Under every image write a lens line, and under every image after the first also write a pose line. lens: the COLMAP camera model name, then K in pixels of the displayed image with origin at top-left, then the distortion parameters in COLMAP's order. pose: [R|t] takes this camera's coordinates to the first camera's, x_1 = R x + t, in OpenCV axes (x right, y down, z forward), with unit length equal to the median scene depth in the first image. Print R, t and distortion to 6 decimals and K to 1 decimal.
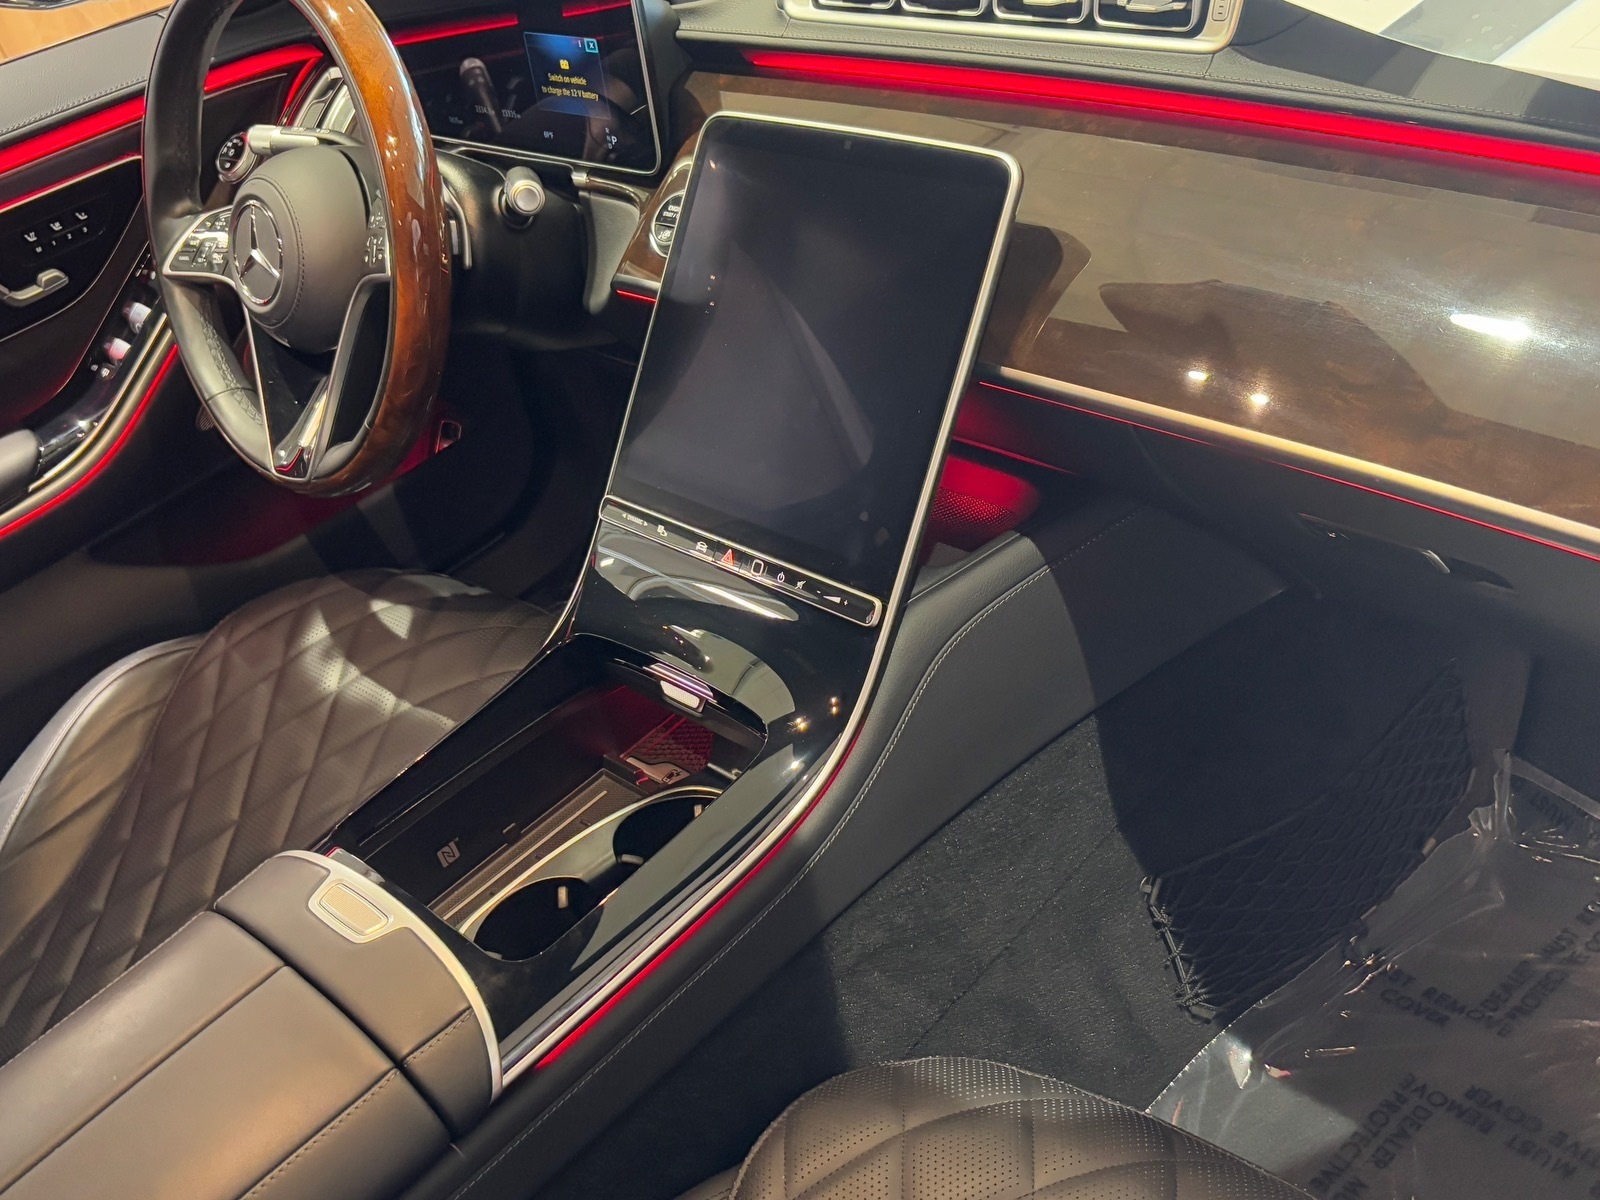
lens RADIAL K [[1756.2, 0, 797.8], [0, 1756.2, 612.8], [0, 0, 1]] dist [0.046914, 0.000000]
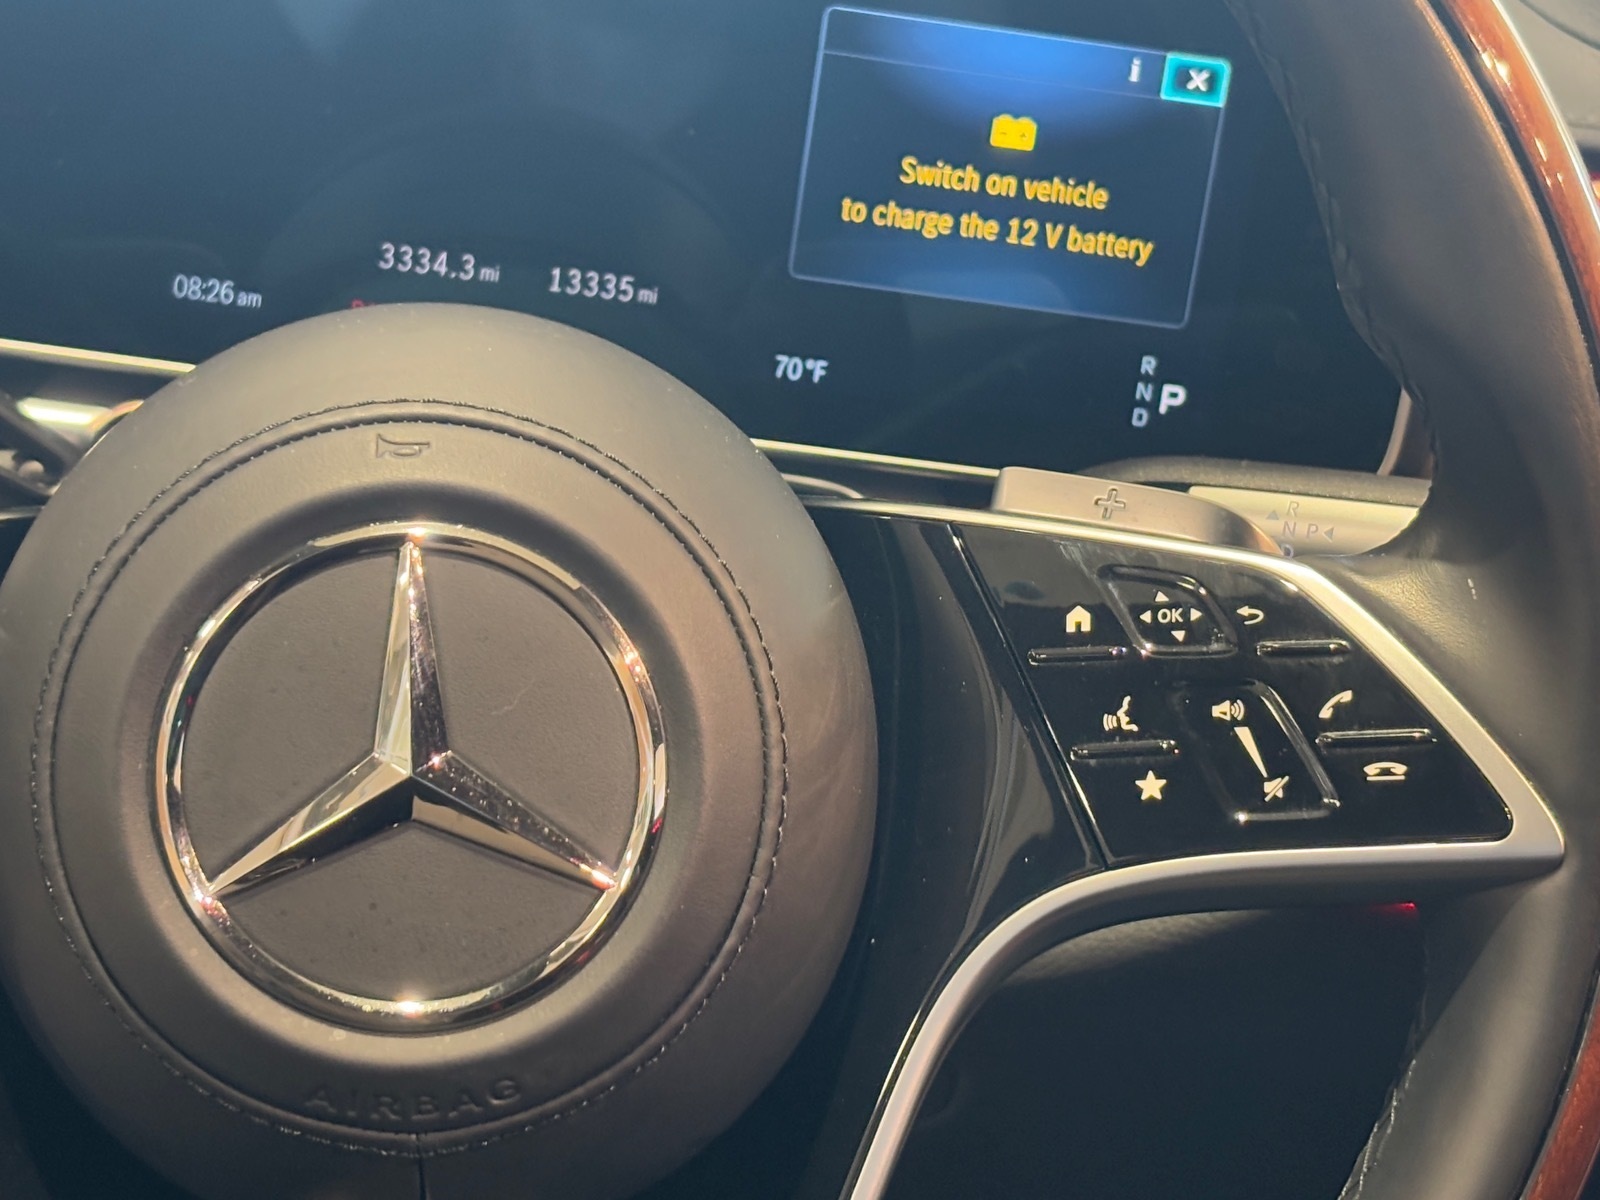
lens RADIAL K [[3254.2, 0, 853.2], [0, 3254.2, 595.1], [0, 0, 1]] dist [0.131573, 0.000000]
pose [[0.631720, 0.045781, 0.773843, -0.553990], [0.174678, 0.964174, -0.199638, -0.137741], [-0.755260, 0.261289, 0.601091, 0.722071]]
